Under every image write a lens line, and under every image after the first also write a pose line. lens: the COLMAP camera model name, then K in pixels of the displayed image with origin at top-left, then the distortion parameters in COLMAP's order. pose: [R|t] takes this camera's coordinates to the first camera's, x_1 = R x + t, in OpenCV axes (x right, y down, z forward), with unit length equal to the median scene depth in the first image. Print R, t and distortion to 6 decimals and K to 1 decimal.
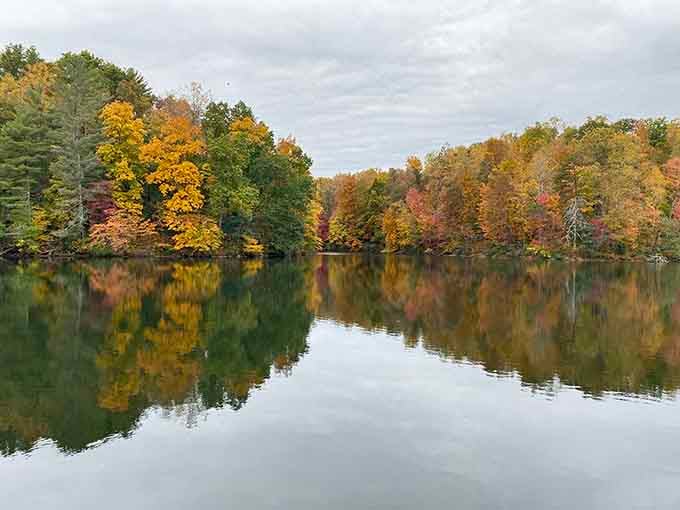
lens RADIAL K [[535.6, 0, 339.1], [0, 535.6, 247.6], [0, 0, 1]] dist [0.050095, -0.017418]
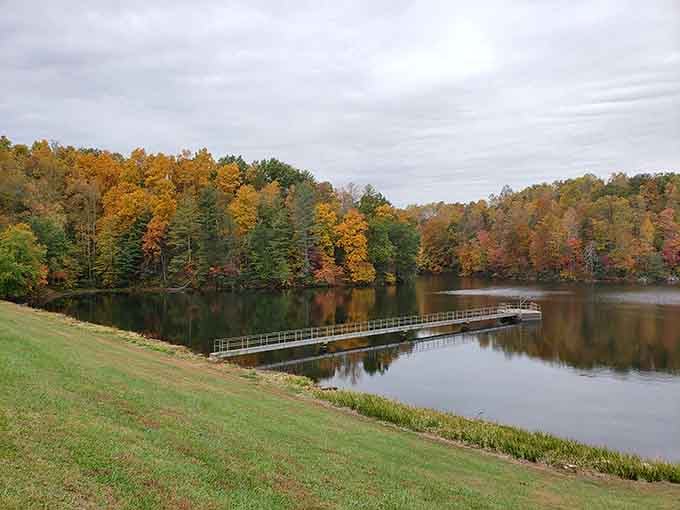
lens RADIAL K [[535.6, 0, 333.0], [0, 535.6, 259.9], [0, 0, 1]] dist [0.050095, -0.017418]
pose [[0.992230, -0.029400, -0.120895, -0.117270], [0.028354, 0.999544, -0.010367, -0.041727], [0.121145, 0.006858, 0.992611, -0.631965]]
